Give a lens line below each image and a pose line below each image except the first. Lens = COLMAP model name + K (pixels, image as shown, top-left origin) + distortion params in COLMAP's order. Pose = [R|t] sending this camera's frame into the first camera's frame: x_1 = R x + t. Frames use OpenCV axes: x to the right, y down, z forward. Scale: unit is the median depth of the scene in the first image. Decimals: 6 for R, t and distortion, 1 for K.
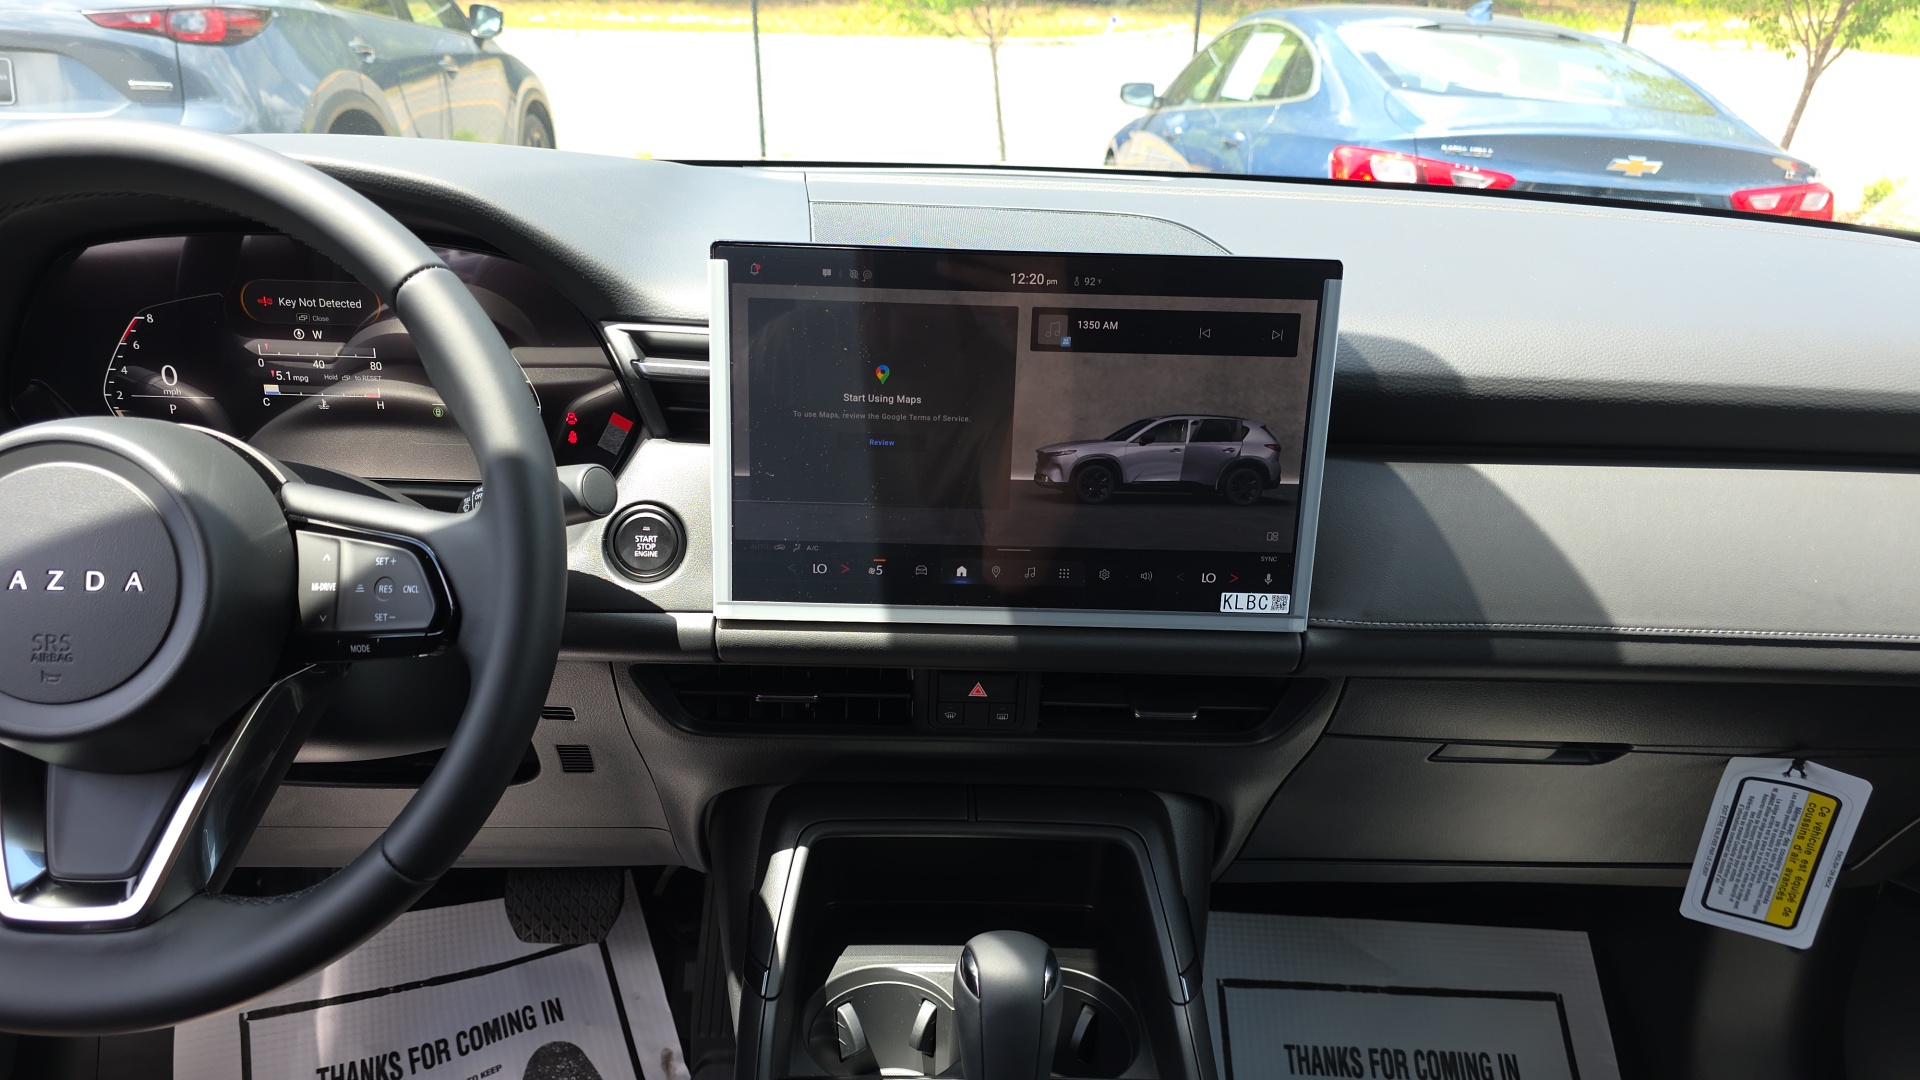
lens RADIAL K [[1295.8, 0, 937.9], [0, 1295.8, 552.4], [0, 0, 1]] dist [0.061469, -0.066507]
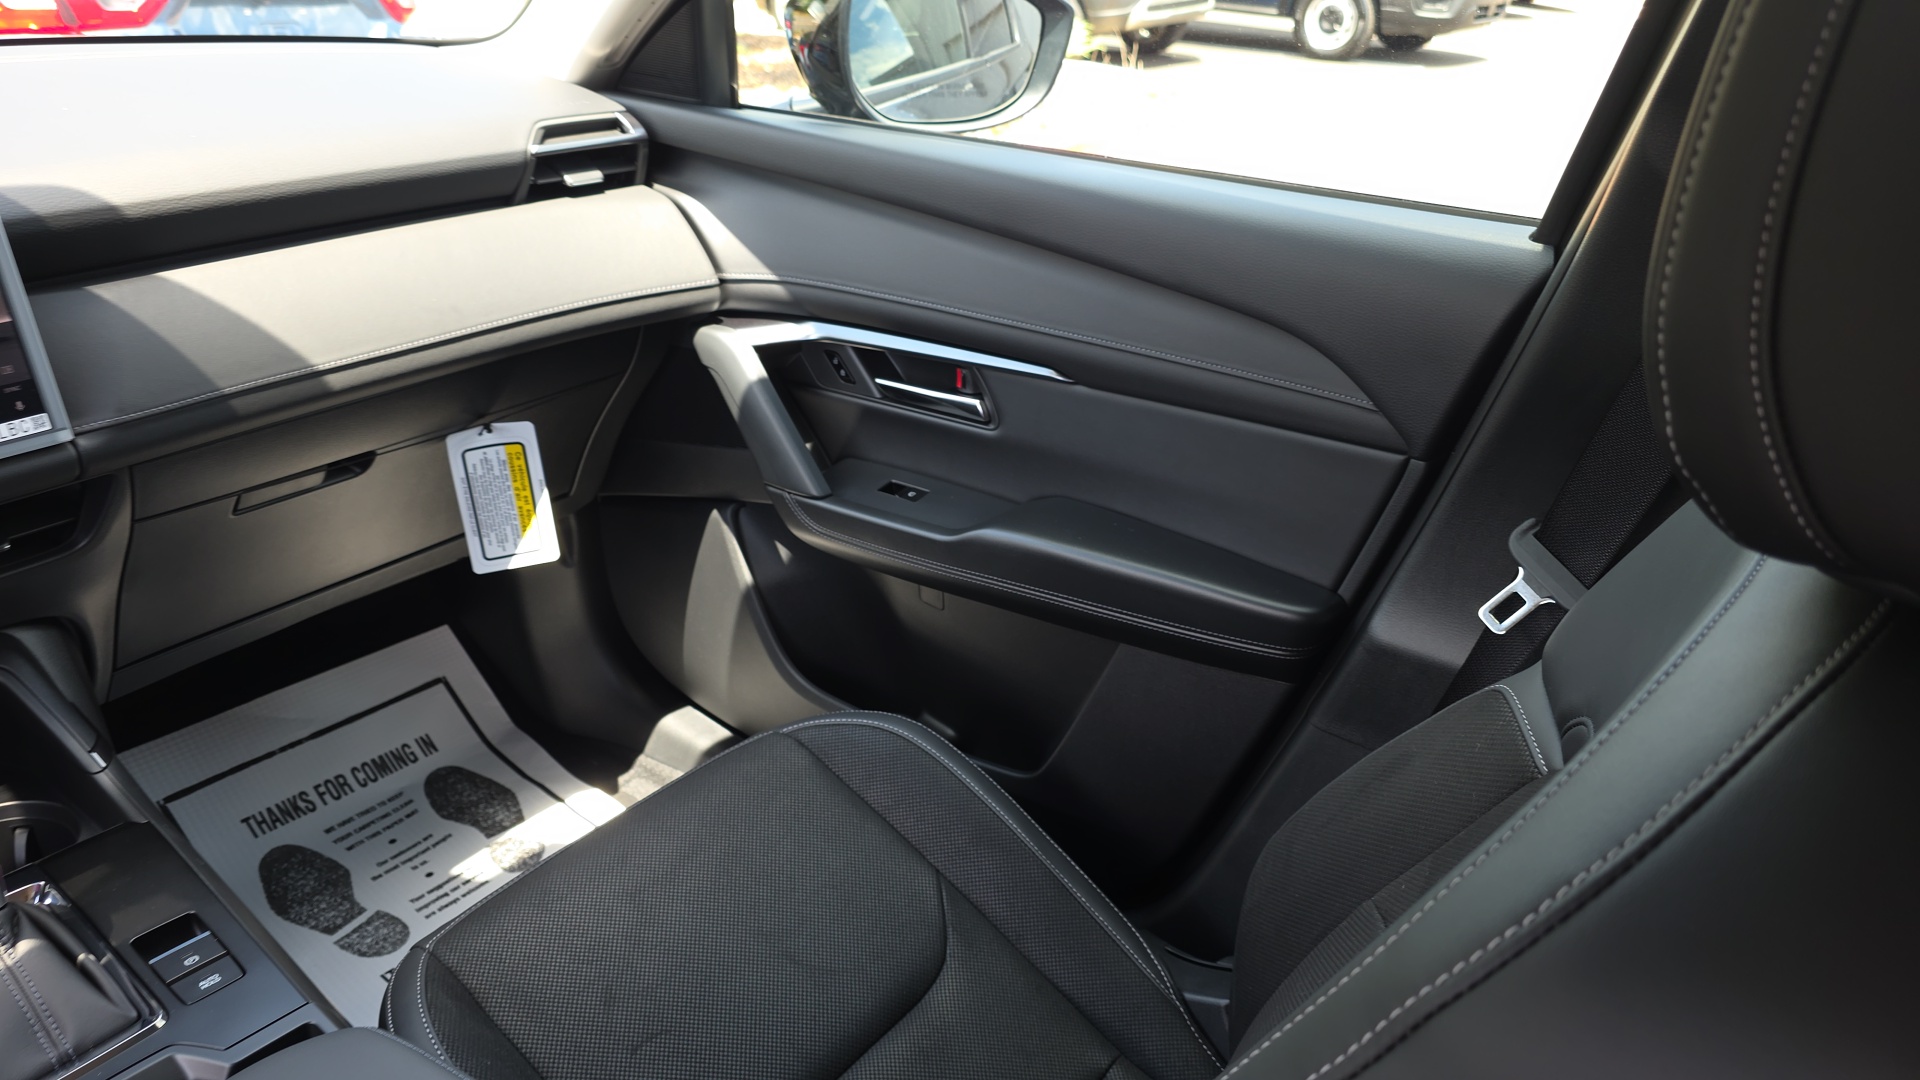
lens RADIAL K [[1295.8, 0, 937.1], [0, 1295.8, 551.9], [0, 0, 1]] dist [0.061469, -0.066507]
pose [[0.631382, -0.368802, 0.682160, -0.080800], [0.275981, 0.928941, 0.246784, 0.078091], [-0.724701, 0.032448, 0.688299, -0.411455]]
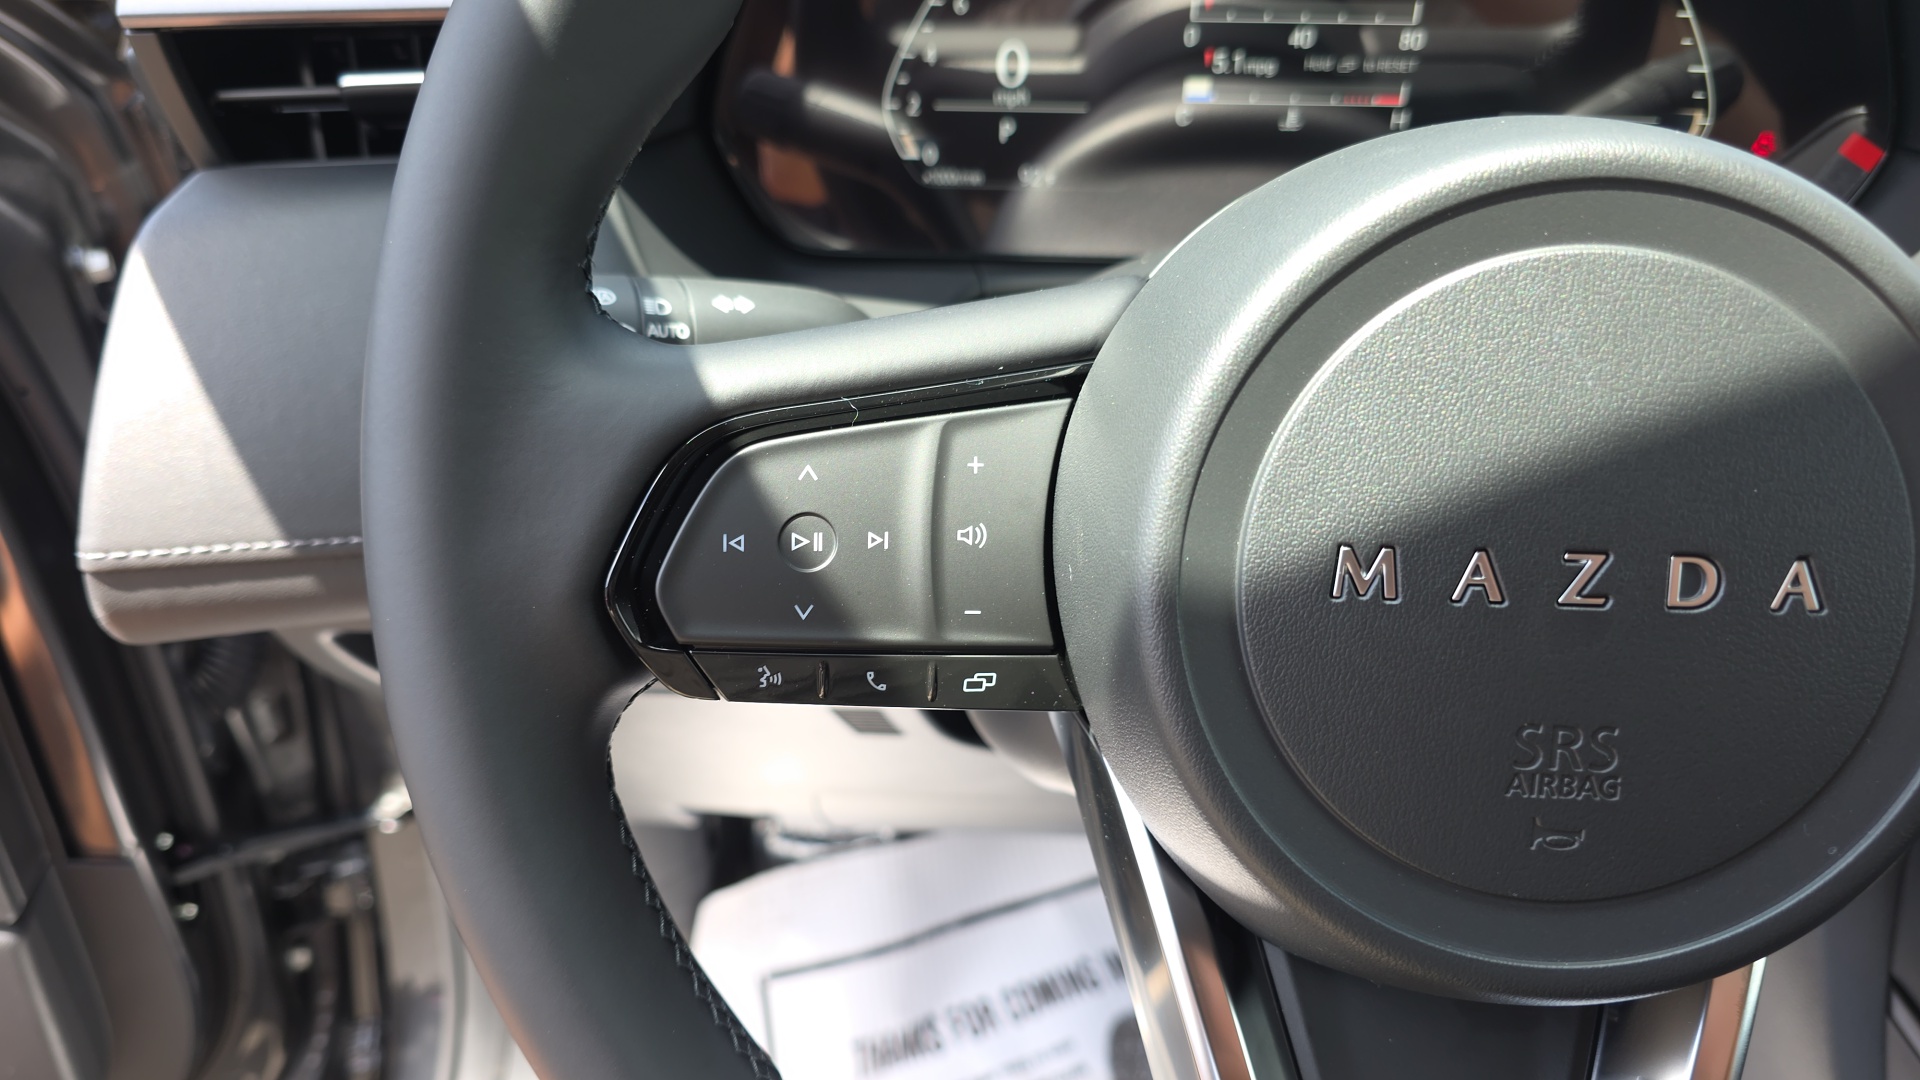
lens RADIAL K [[1342.0, 0, 909.3], [0, 1342.0, 560.6], [0, 0, 1]] dist [0.013238, -0.032764]
pose [[0.995420, 0.021294, -0.093193, -0.611666], [-0.004560, 0.984343, 0.176203, -0.035682], [0.095486, -0.174971, 0.979932, 0.463727]]
